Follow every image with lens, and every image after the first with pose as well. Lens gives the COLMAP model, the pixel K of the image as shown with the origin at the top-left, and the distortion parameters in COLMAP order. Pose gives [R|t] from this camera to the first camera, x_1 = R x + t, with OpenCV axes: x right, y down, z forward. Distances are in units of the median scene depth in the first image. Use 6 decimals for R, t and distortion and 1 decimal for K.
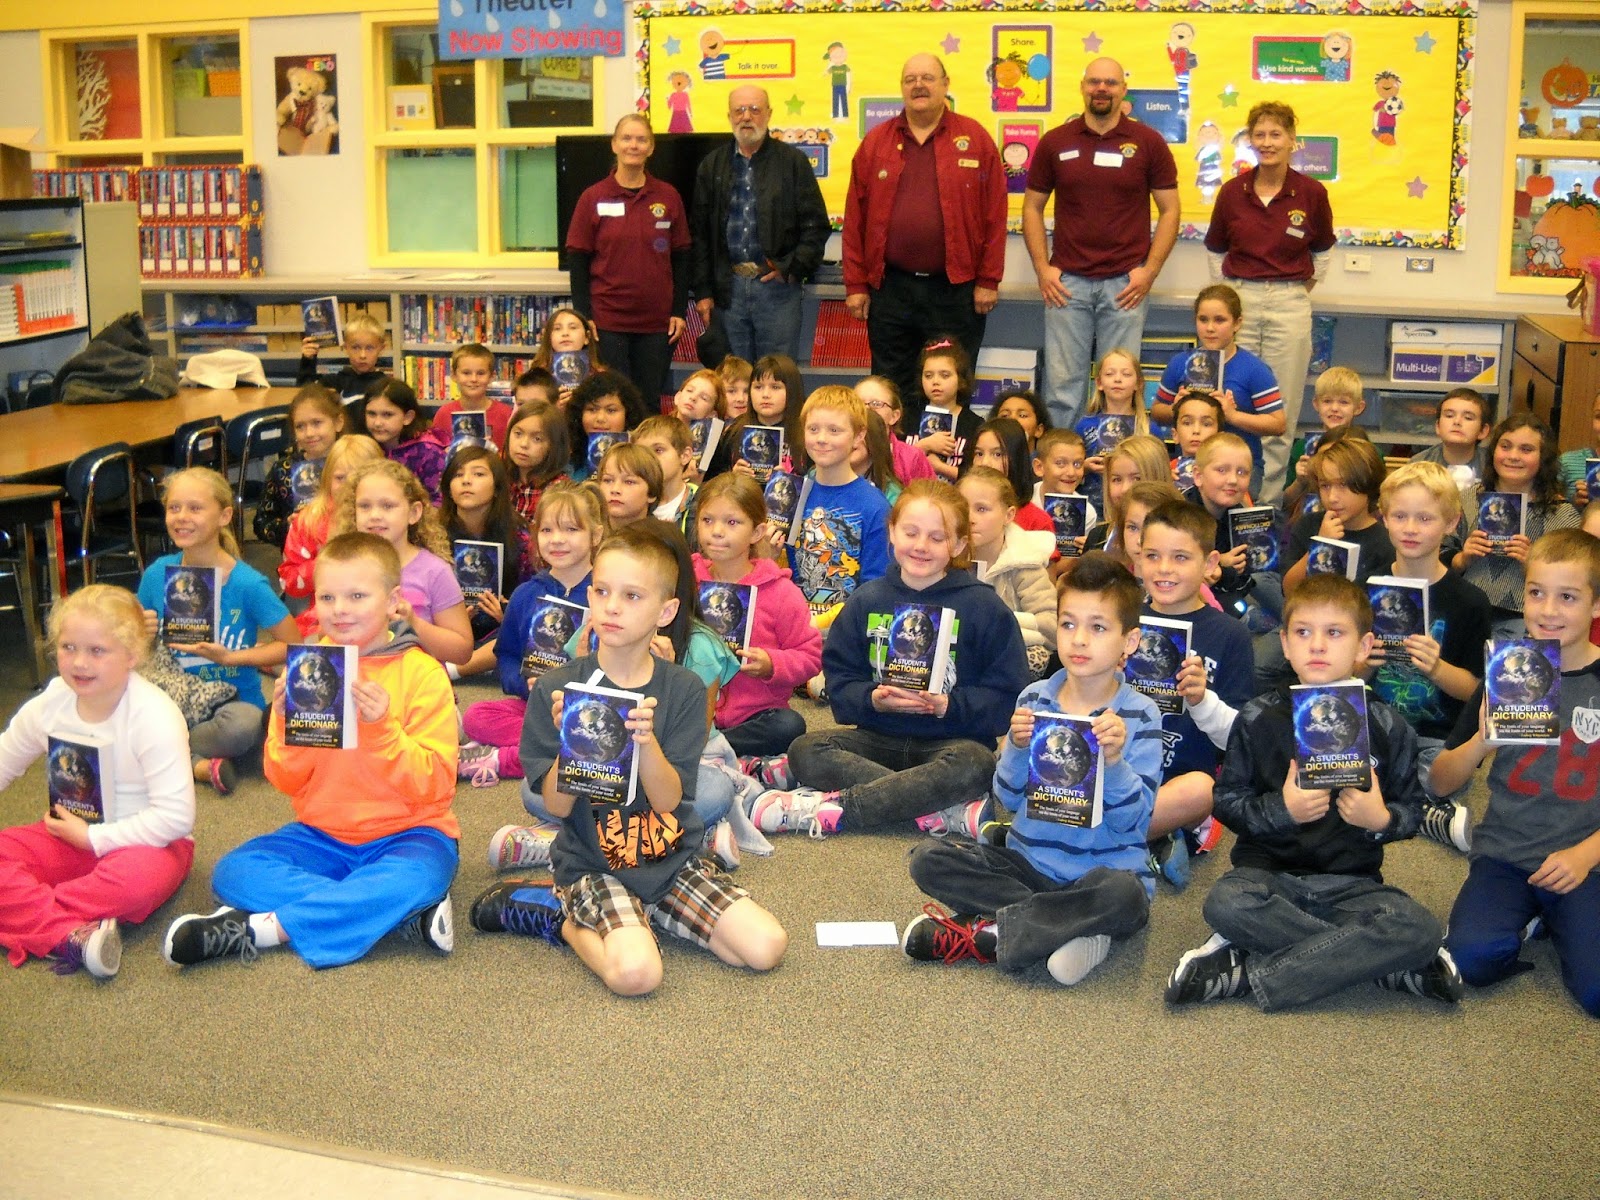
lens RADIAL K [[1827.7, 0, 800.0], [0, 1827.7, 600.0], [0, 0, 1]] dist [-0.262221, 0.245850]
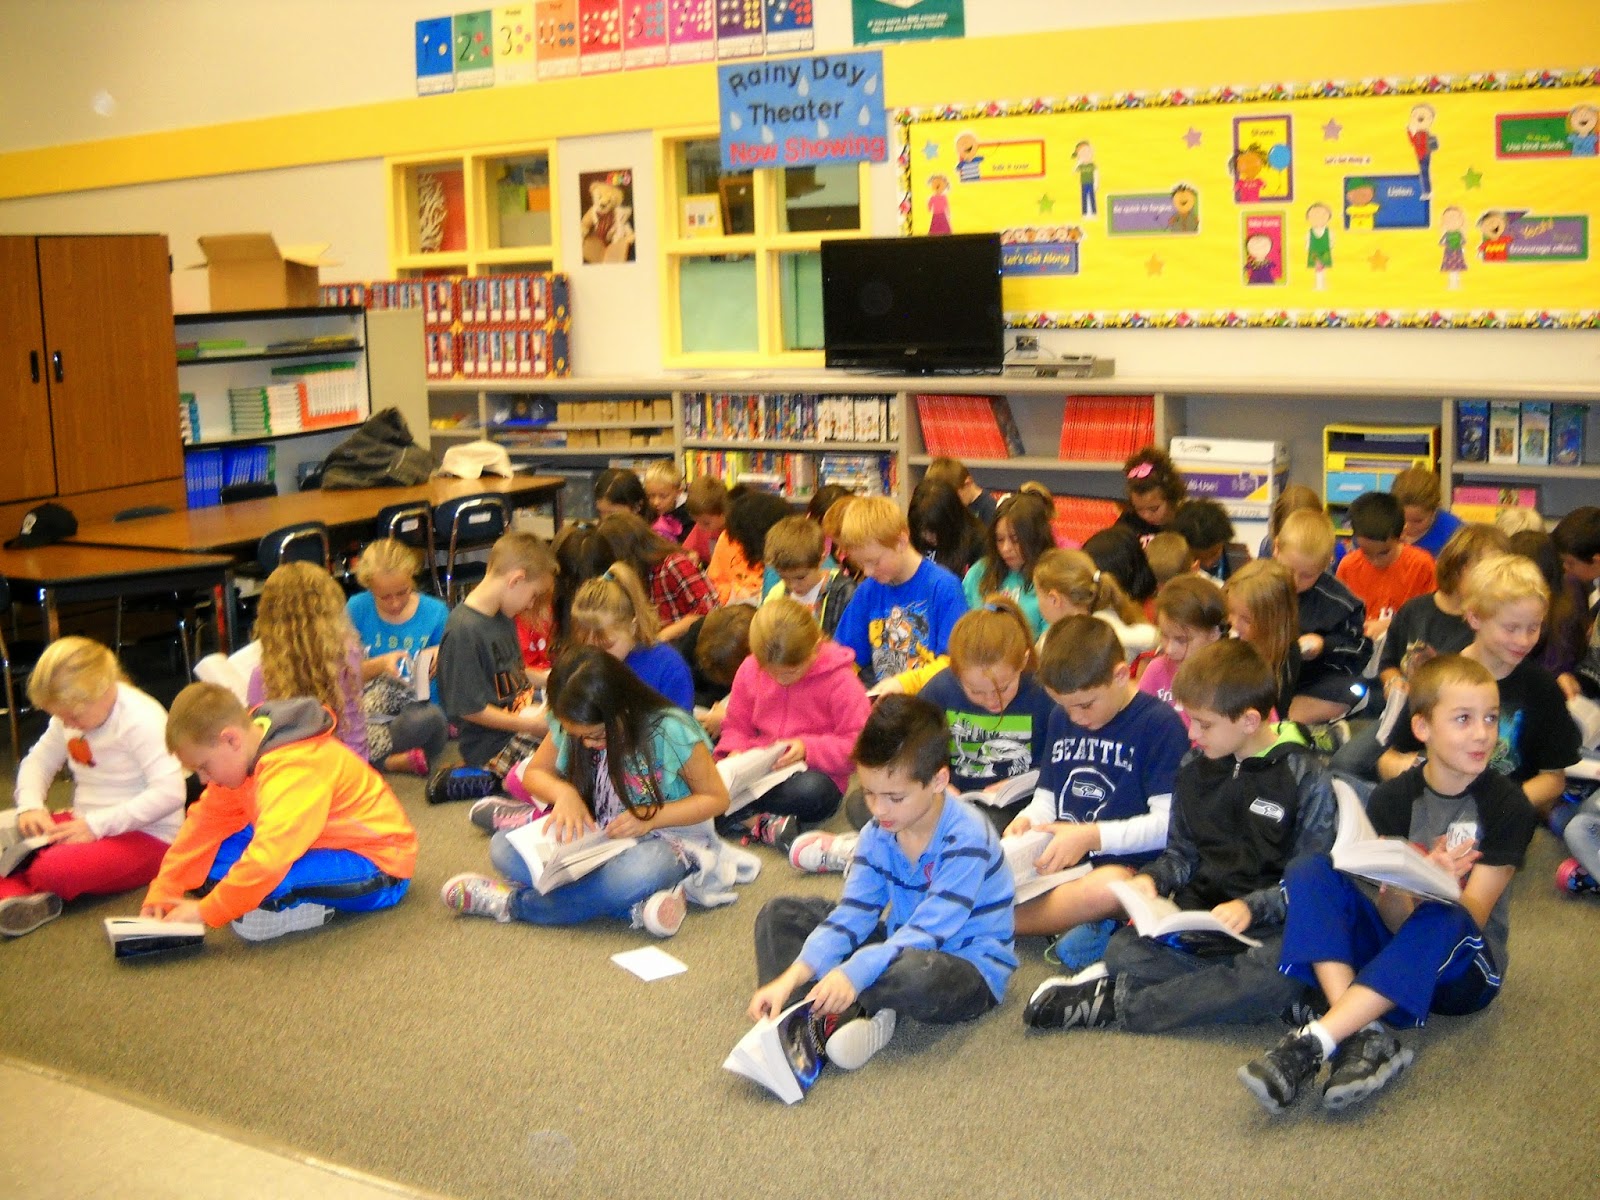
lens RADIAL K [[1827.7, 0, 800.0], [0, 1827.7, 600.0], [0, 0, 1]] dist [-0.262221, 0.245850]
pose [[0.960499, 0.014595, -0.277900, 0.143979], [-0.031285, 0.997956, -0.055718, 0.009030], [0.276519, 0.062211, 0.958993, -0.002005]]
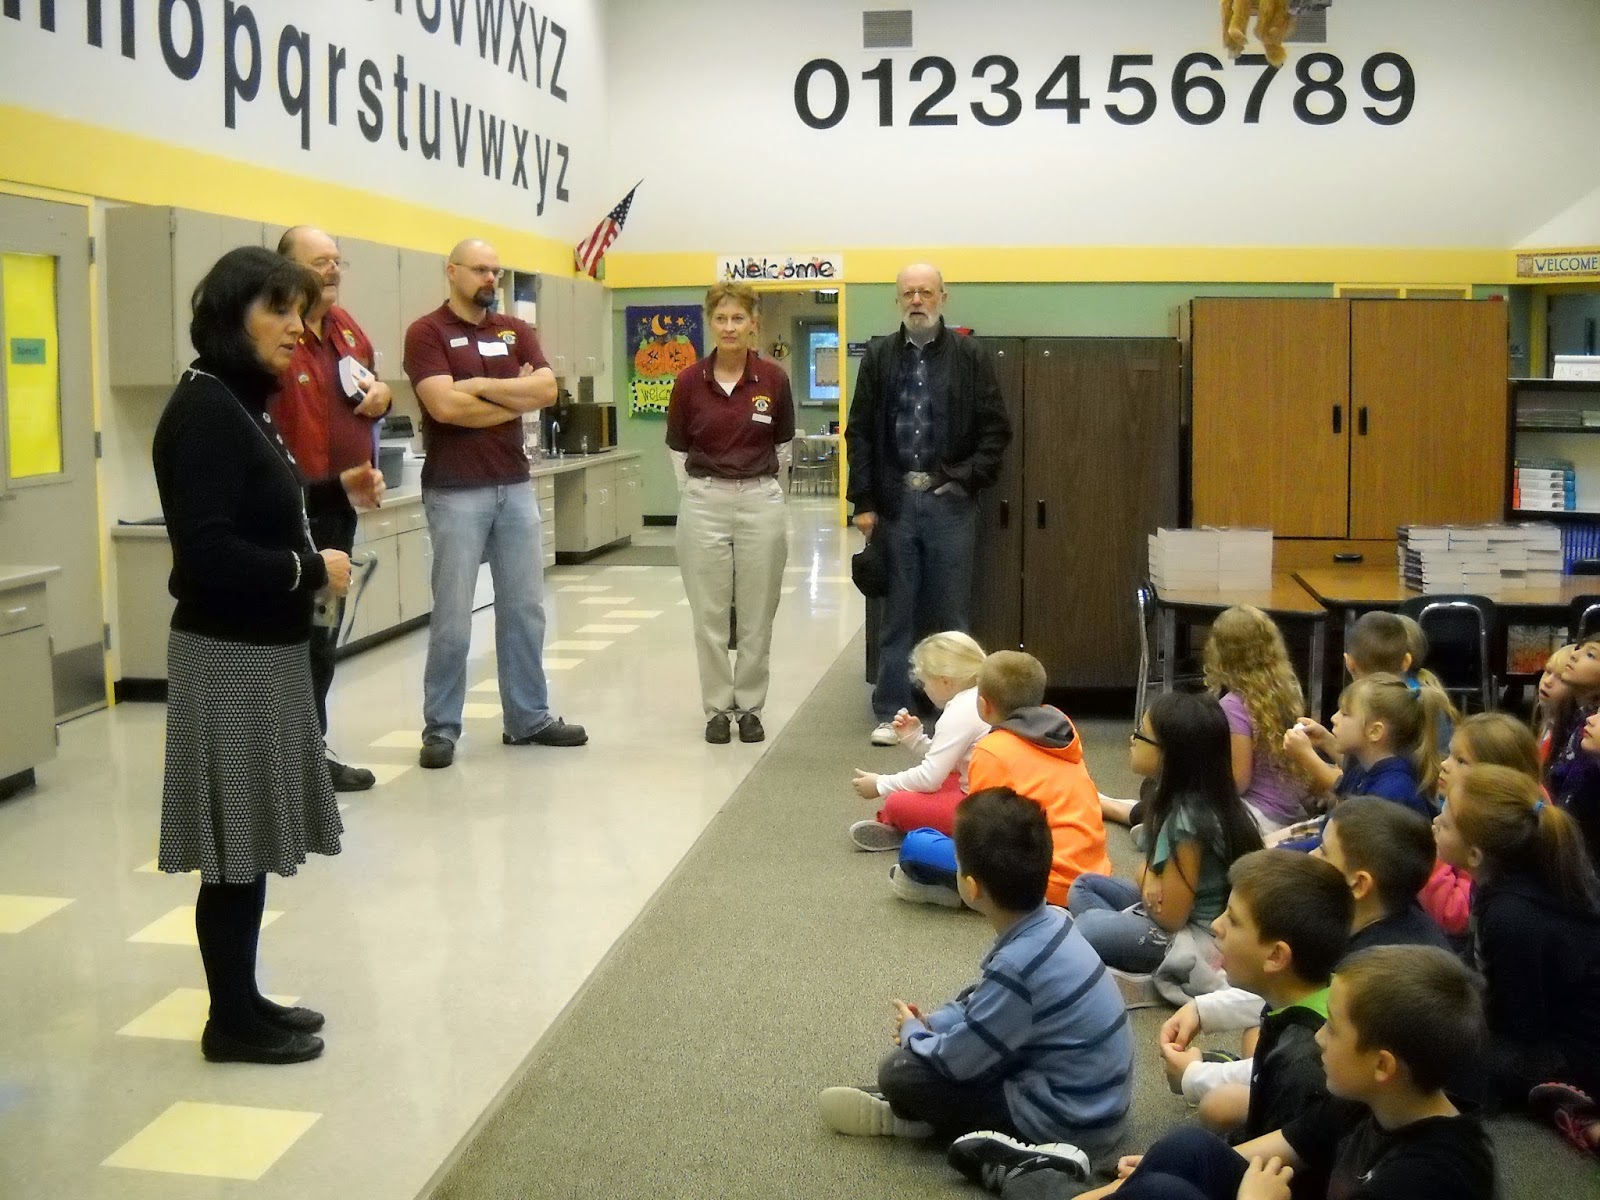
lens RADIAL K [[1827.7, 0, 800.0], [0, 1827.7, 600.0], [0, 0, 1]] dist [-0.262221, 0.245850]
pose [[0.091628, 0.115532, -0.989069, 0.426544], [-0.225346, 0.969886, 0.092415, -0.059399], [0.969960, 0.214415, 0.114903, 0.293718]]
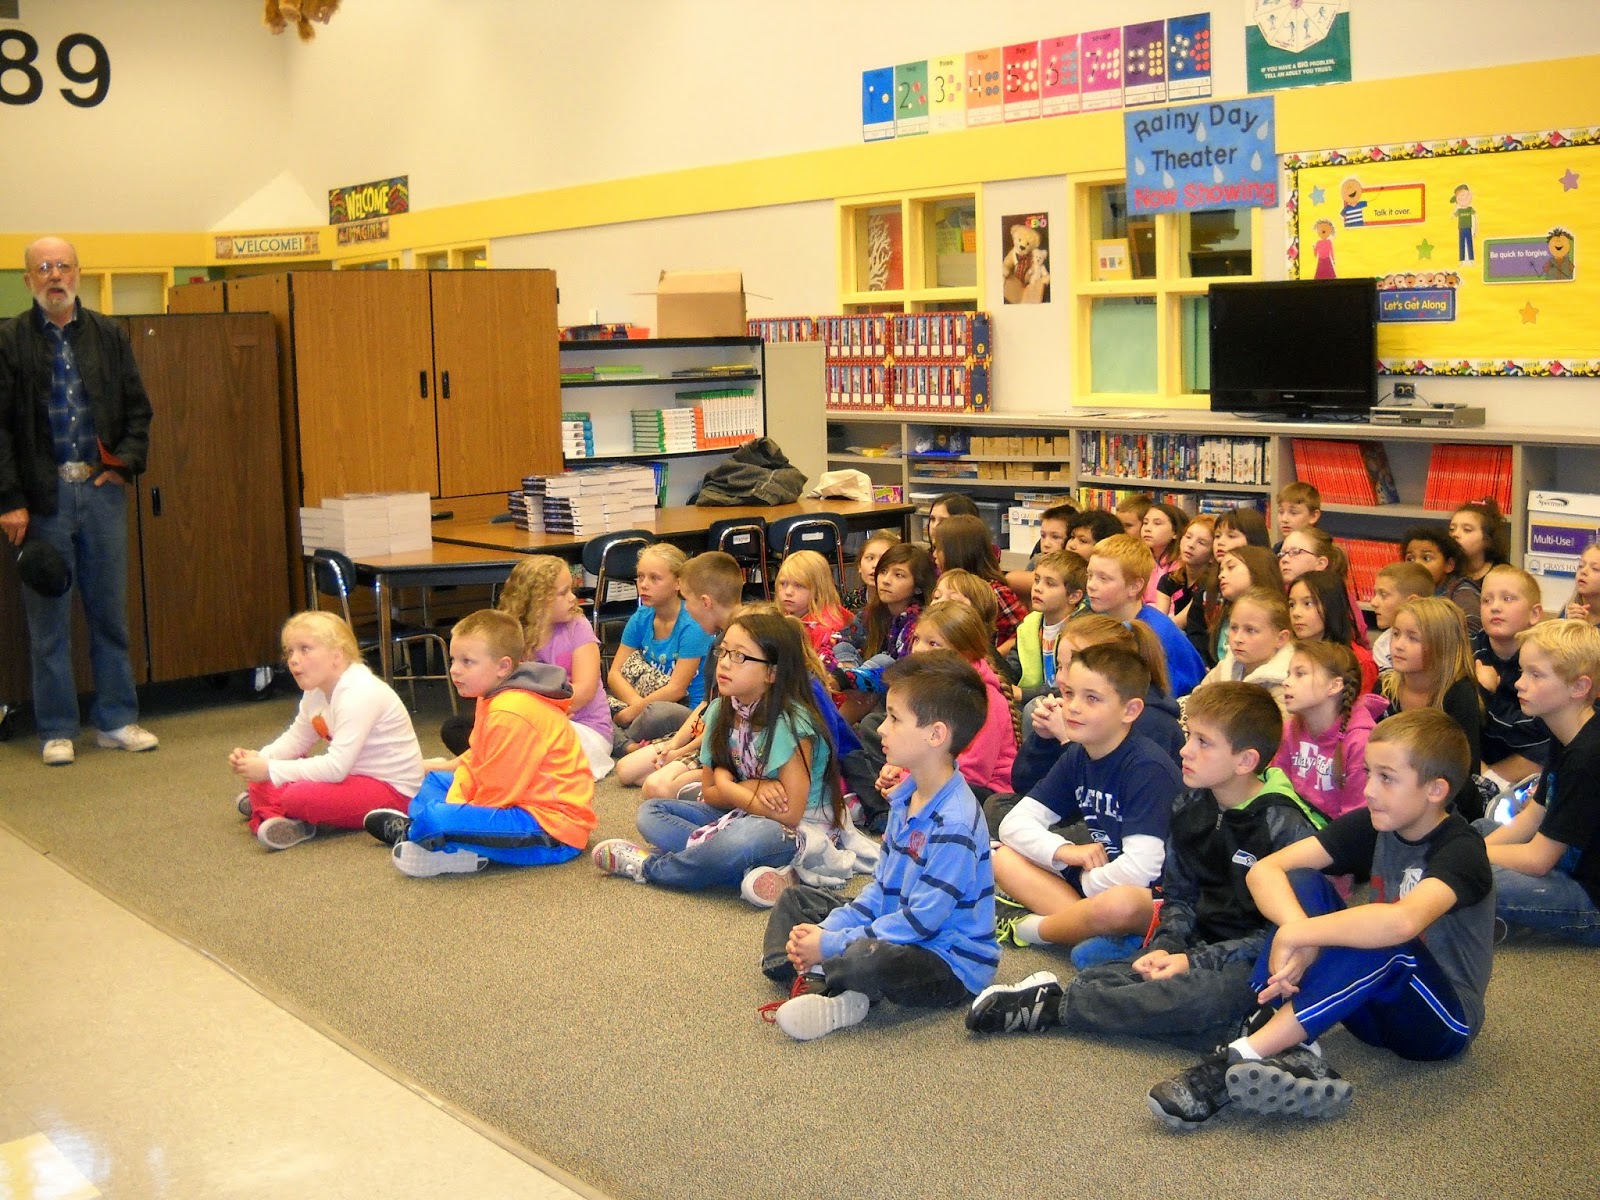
lens RADIAL K [[1827.7, 0, 800.0], [0, 1827.7, 600.0], [0, 0, 1]] dist [-0.262221, 0.245850]
pose [[0.810618, 0.058474, -0.582648, 0.287735], [-0.110450, 0.992410, -0.054068, 0.010318], [0.575064, 0.108182, 0.810924, 0.020127]]
